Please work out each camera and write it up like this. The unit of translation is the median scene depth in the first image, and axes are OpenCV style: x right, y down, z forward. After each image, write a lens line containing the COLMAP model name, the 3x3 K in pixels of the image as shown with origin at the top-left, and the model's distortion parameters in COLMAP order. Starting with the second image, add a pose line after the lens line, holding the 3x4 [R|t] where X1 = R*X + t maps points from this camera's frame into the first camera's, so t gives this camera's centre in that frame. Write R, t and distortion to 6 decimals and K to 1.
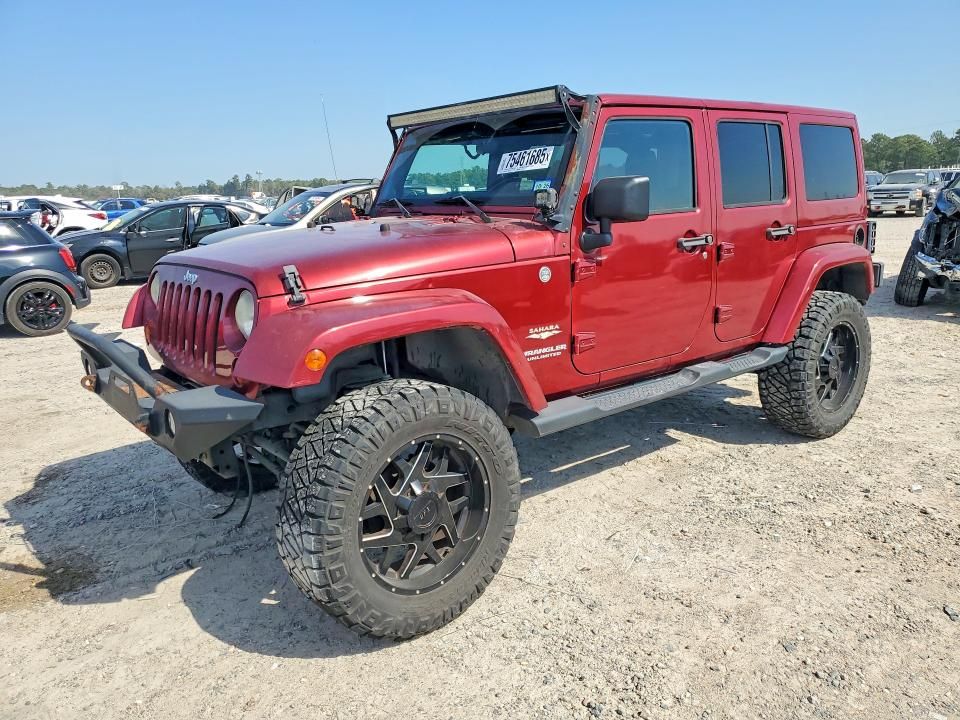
lens RADIAL K [[741.0, 0, 493.0], [0, 741.0, 370.3], [0, 0, 1]] dist [0.047211, 0.001094]
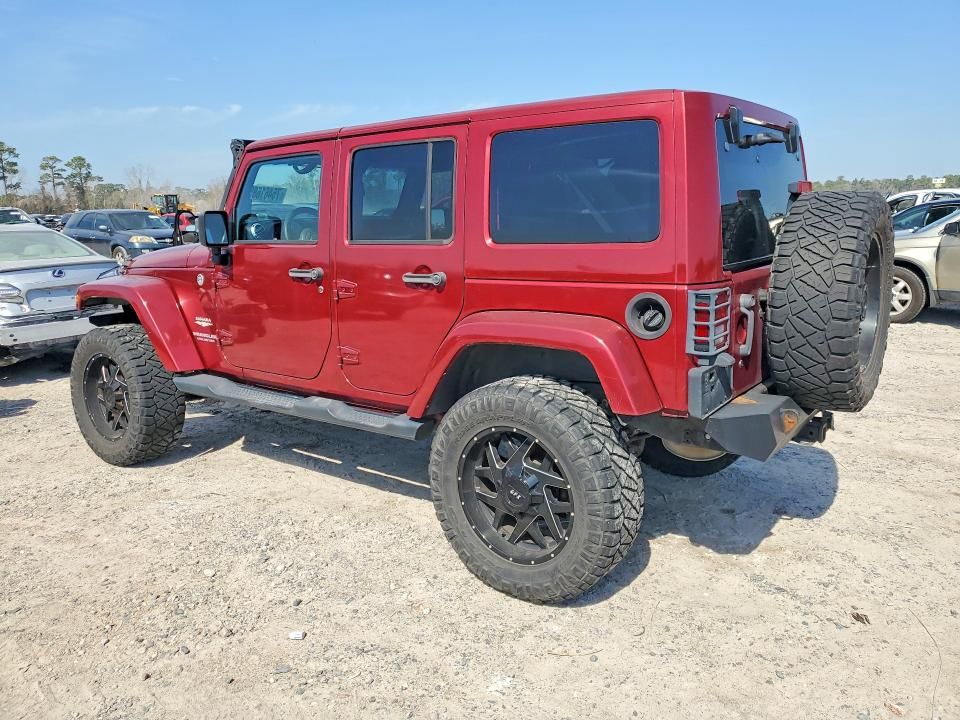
lens RADIAL K [[741.0, 0, 493.0], [0, 741.0, 370.3], [0, 0, 1]] dist [0.047211, 0.001094]
pose [[0.228893, 0.223038, -0.947556, 1.198101], [-0.212350, 0.961396, 0.175000, -0.252687], [0.950008, 0.161157, 0.267419, 0.905149]]
